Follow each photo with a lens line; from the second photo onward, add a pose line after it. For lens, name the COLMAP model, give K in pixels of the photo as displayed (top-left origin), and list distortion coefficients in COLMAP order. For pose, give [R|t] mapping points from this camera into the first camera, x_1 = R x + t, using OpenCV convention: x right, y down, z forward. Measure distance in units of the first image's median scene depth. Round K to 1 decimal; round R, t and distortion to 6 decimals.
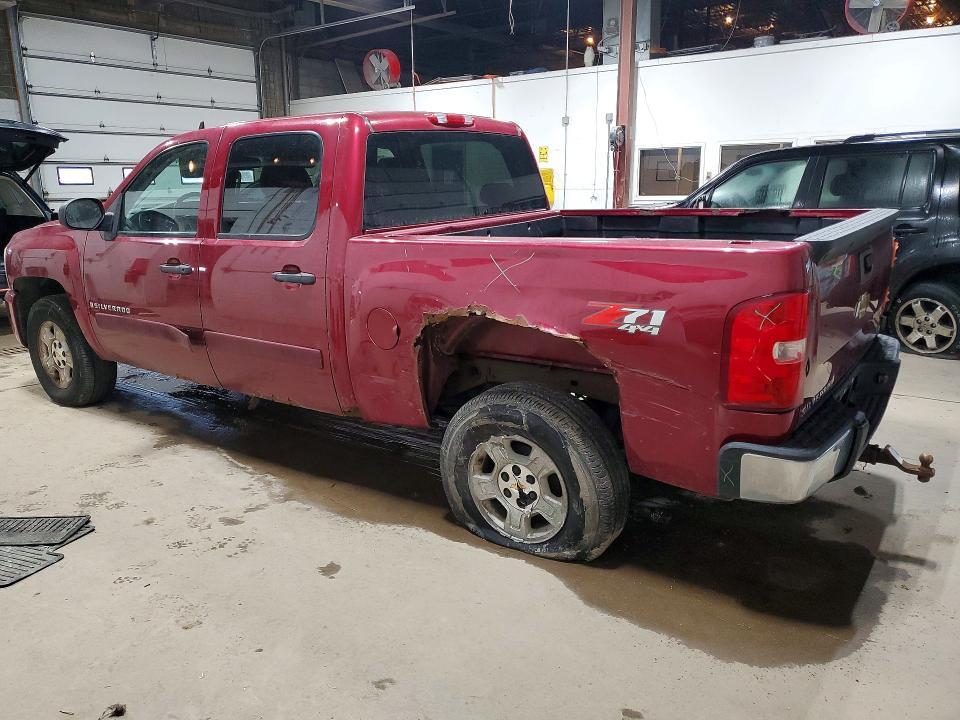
lens RADIAL K [[725.8, 0, 480.0], [0, 725.8, 360.0], [0, 0, 1]] dist [0.005214, 0.005055]
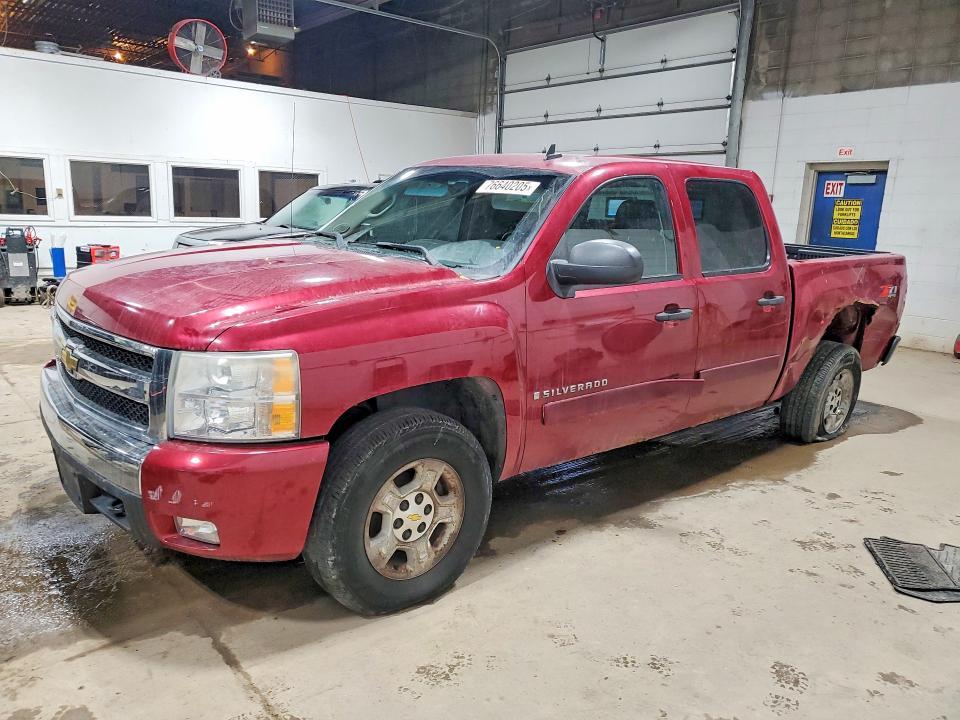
lens RADIAL K [[699.7, 0, 479.7], [0, 699.7, 371.3], [0, 0, 1]] dist [0.000323, 0.002305]
pose [[0.255892, -0.191147, 0.947619, -1.357949], [0.187406, 0.971469, 0.145352, -0.236505], [-0.948366, 0.140395, 0.284414, 1.017395]]
